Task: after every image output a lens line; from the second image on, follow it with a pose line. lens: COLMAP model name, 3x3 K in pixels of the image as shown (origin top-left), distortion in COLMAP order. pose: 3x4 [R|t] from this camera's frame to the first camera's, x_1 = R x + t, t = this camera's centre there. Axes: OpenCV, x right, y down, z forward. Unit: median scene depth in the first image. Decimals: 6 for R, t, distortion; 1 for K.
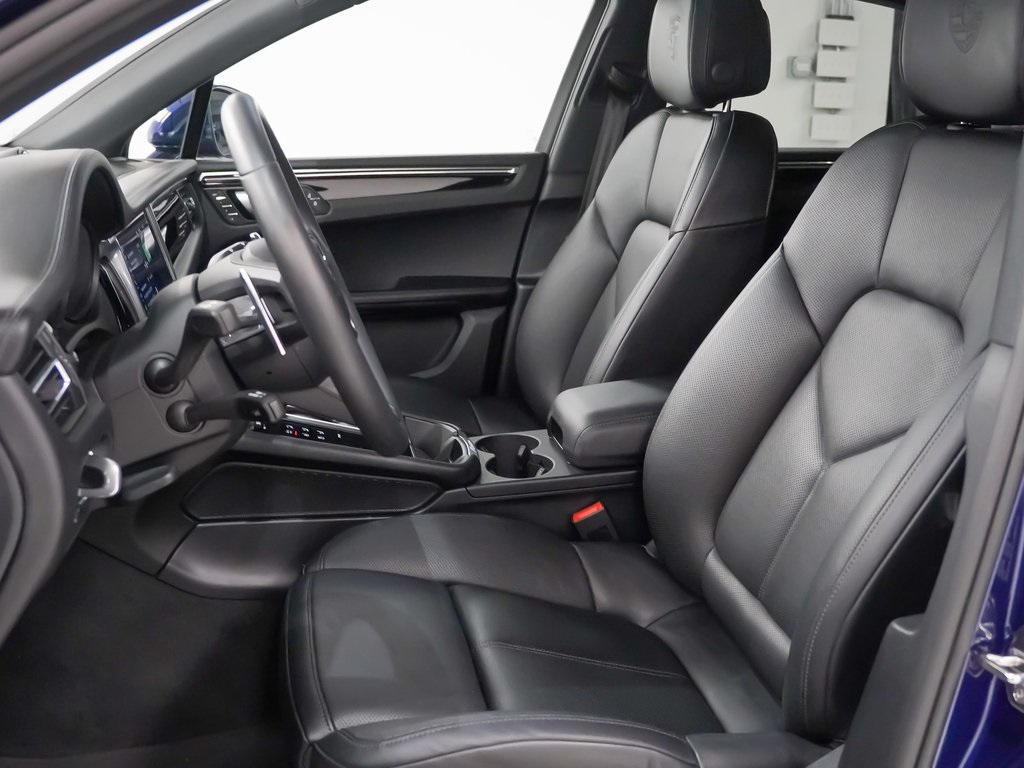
lens RADIAL K [[1107.5, 0, 509.3], [0, 1107.5, 383.1], [0, 0, 1]] dist [-0.174105, 0.000000]
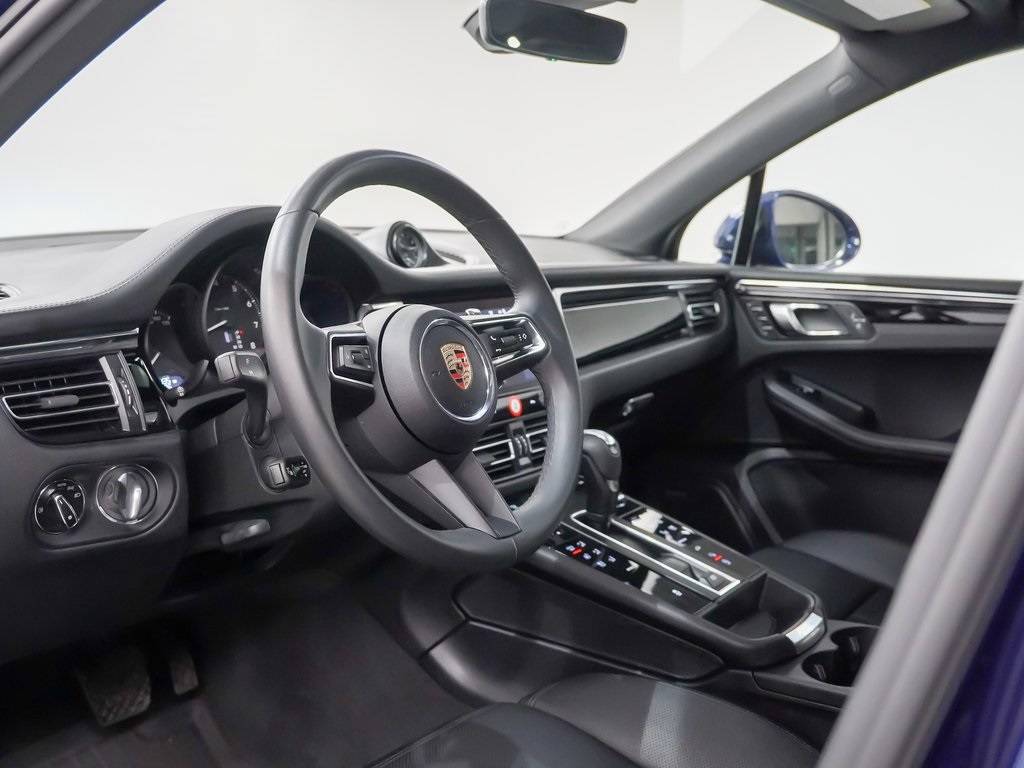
lens RADIAL K [[1107.5, 0, 512.2], [0, 1107.5, 384.7], [0, 0, 1]] dist [-0.174105, 0.000000]
pose [[0.645789, 0.108334, -0.755791, 0.307512], [-0.209590, 0.977010, -0.039041, -0.028791], [0.734186, 0.183619, 0.653648, 0.257979]]
